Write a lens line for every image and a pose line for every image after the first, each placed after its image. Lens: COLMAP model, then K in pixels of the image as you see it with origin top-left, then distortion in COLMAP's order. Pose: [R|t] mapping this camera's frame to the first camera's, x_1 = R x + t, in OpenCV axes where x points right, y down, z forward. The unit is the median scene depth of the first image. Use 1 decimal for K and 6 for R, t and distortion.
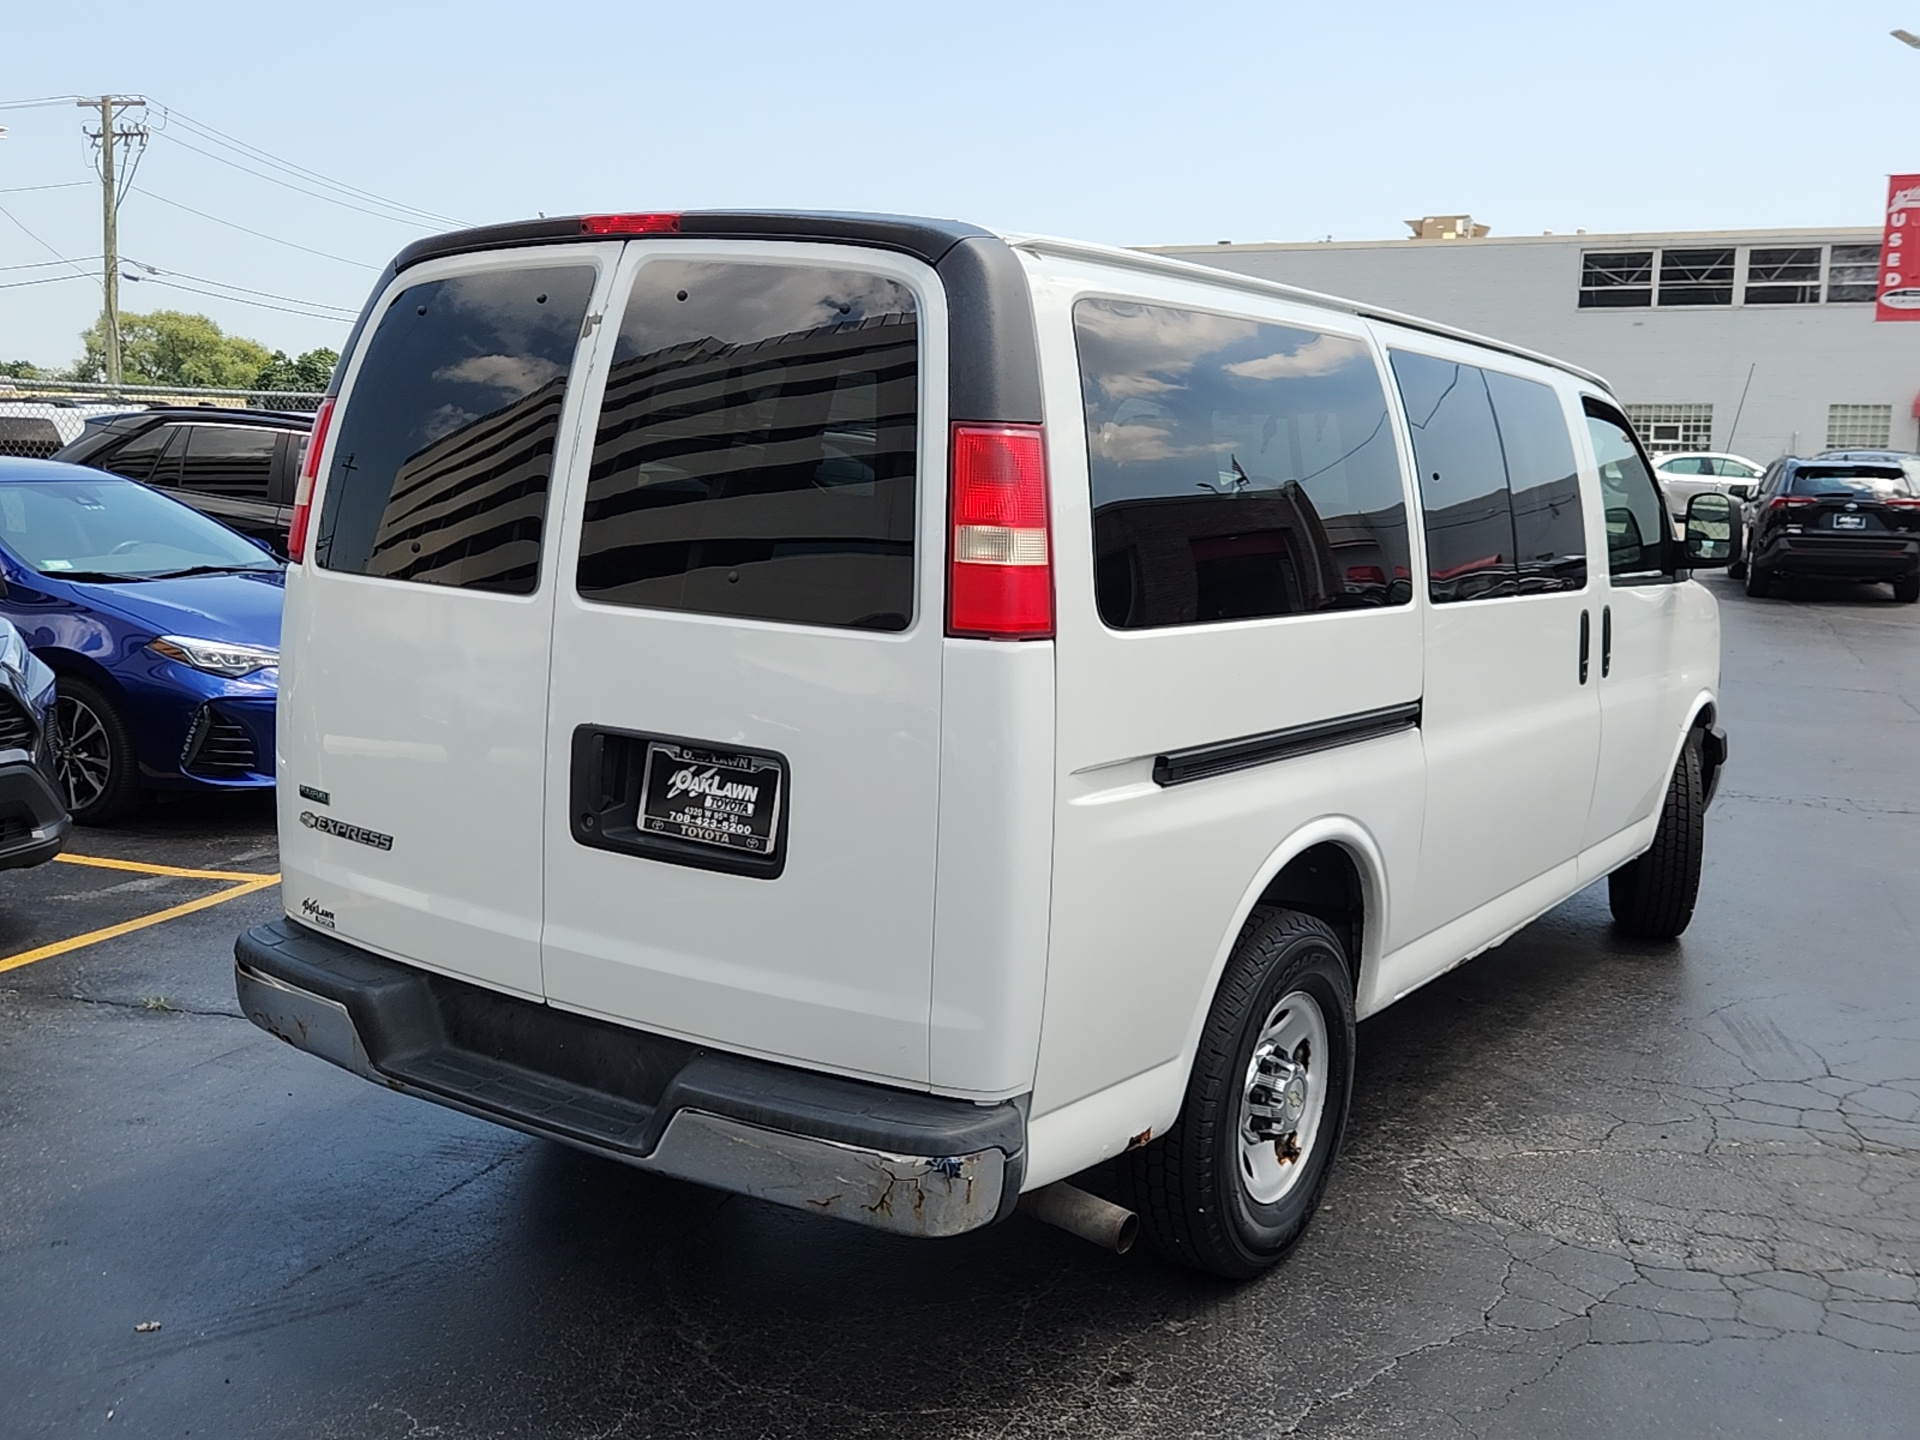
lens RADIAL K [[1781.3, 0, 995.2], [0, 1781.3, 721.0], [0, 0, 1]] dist [0.117666, -0.179151]
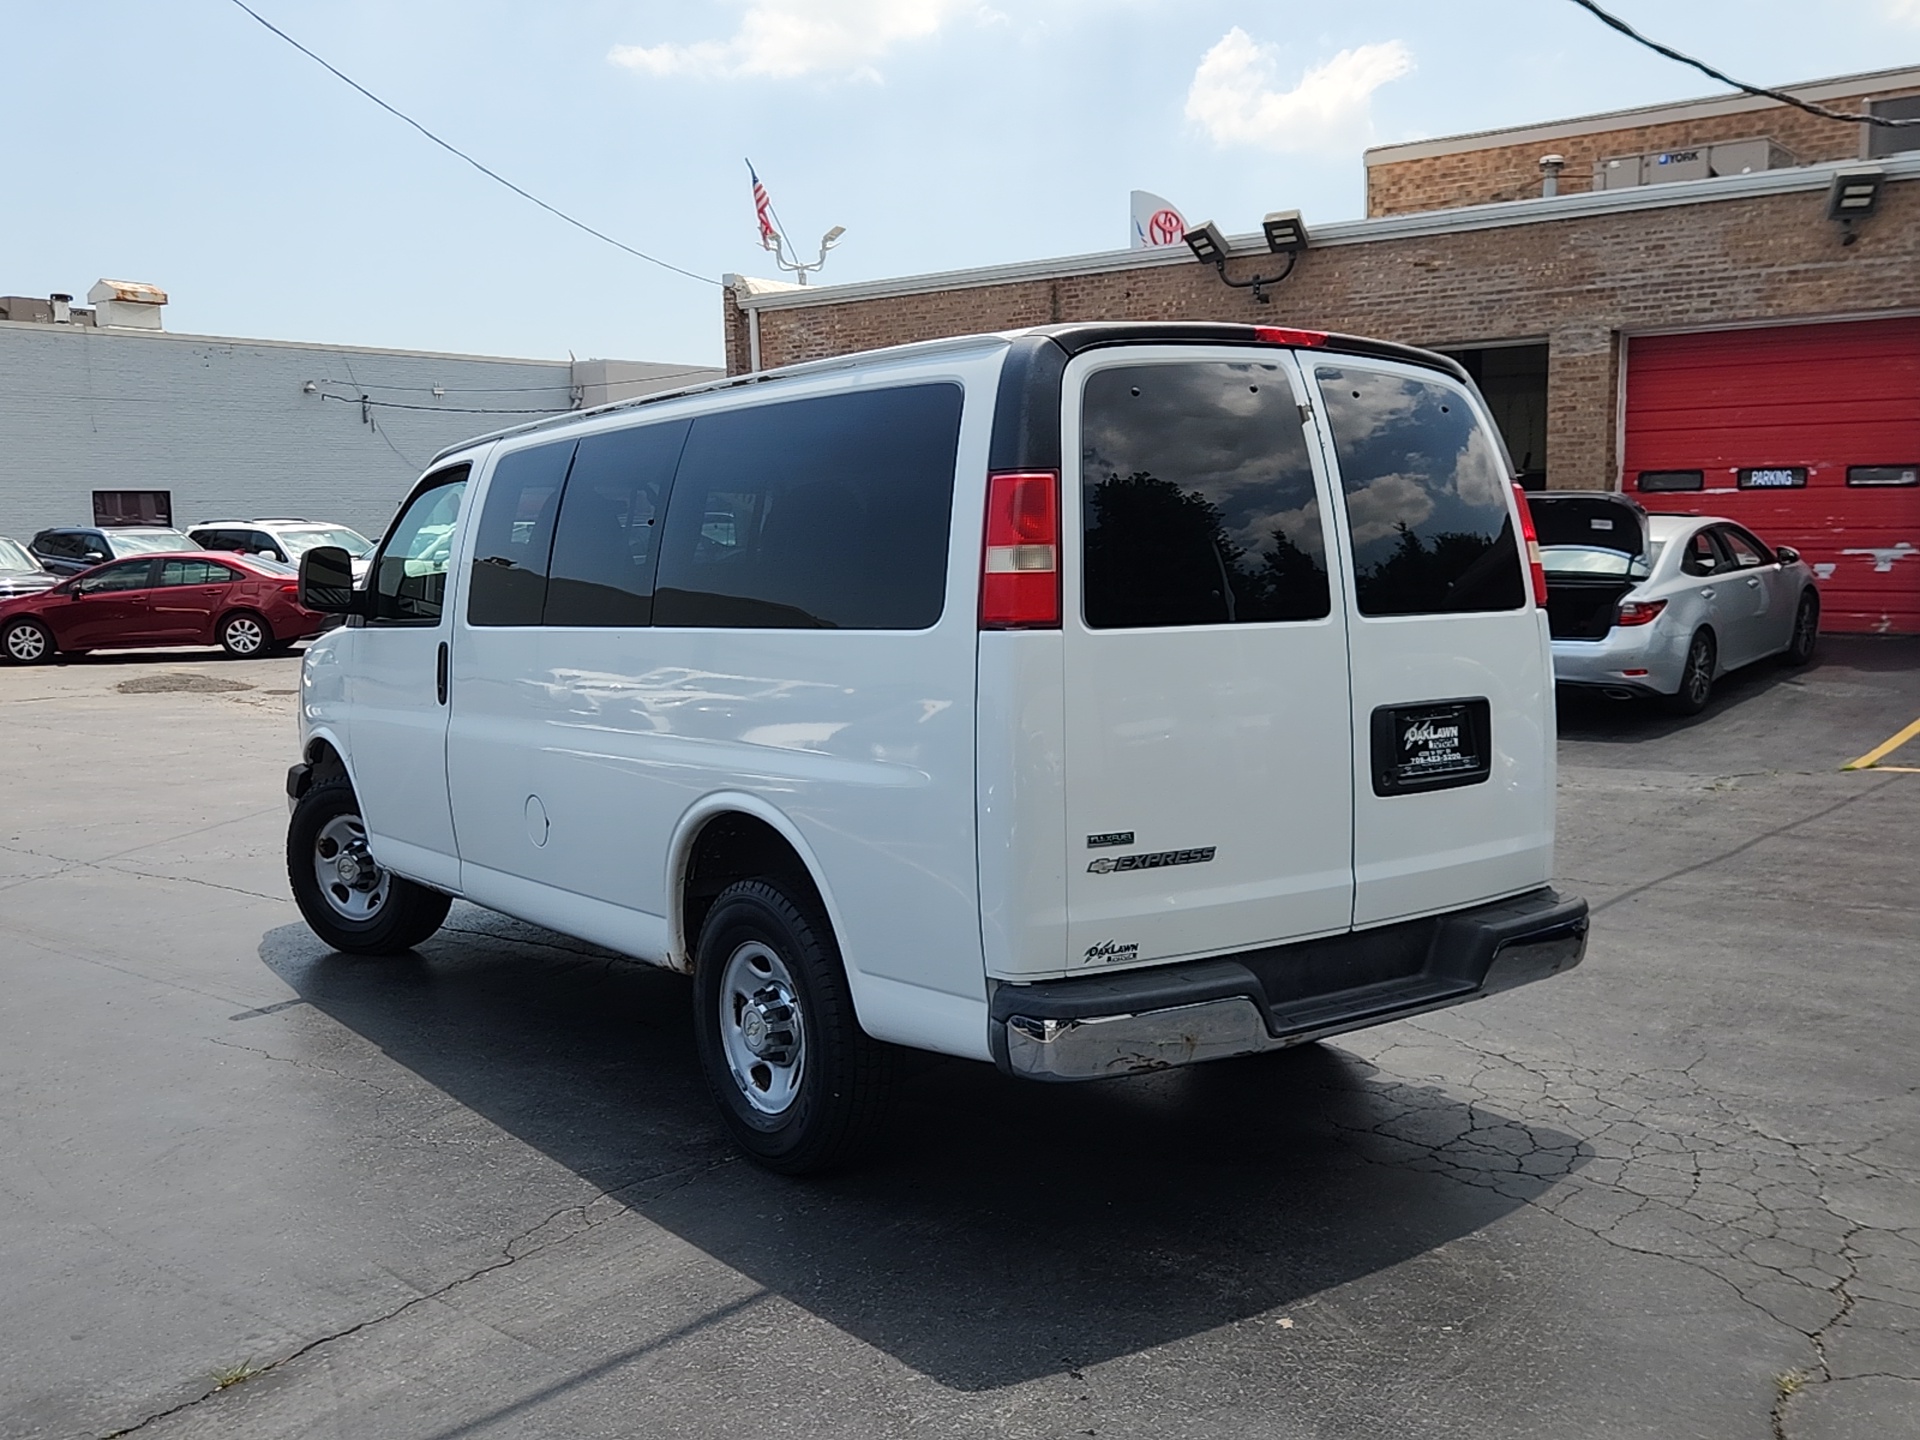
lens RADIAL K [[1781.3, 0, 995.2], [0, 1781.3, 721.0], [0, 0, 1]] dist [0.117666, -0.179151]
pose [[0.340032, -0.124892, 0.932084, -1.613873], [0.167858, 0.983286, 0.070517, -0.133488], [-0.925312, 0.132480, 0.355312, 0.803270]]
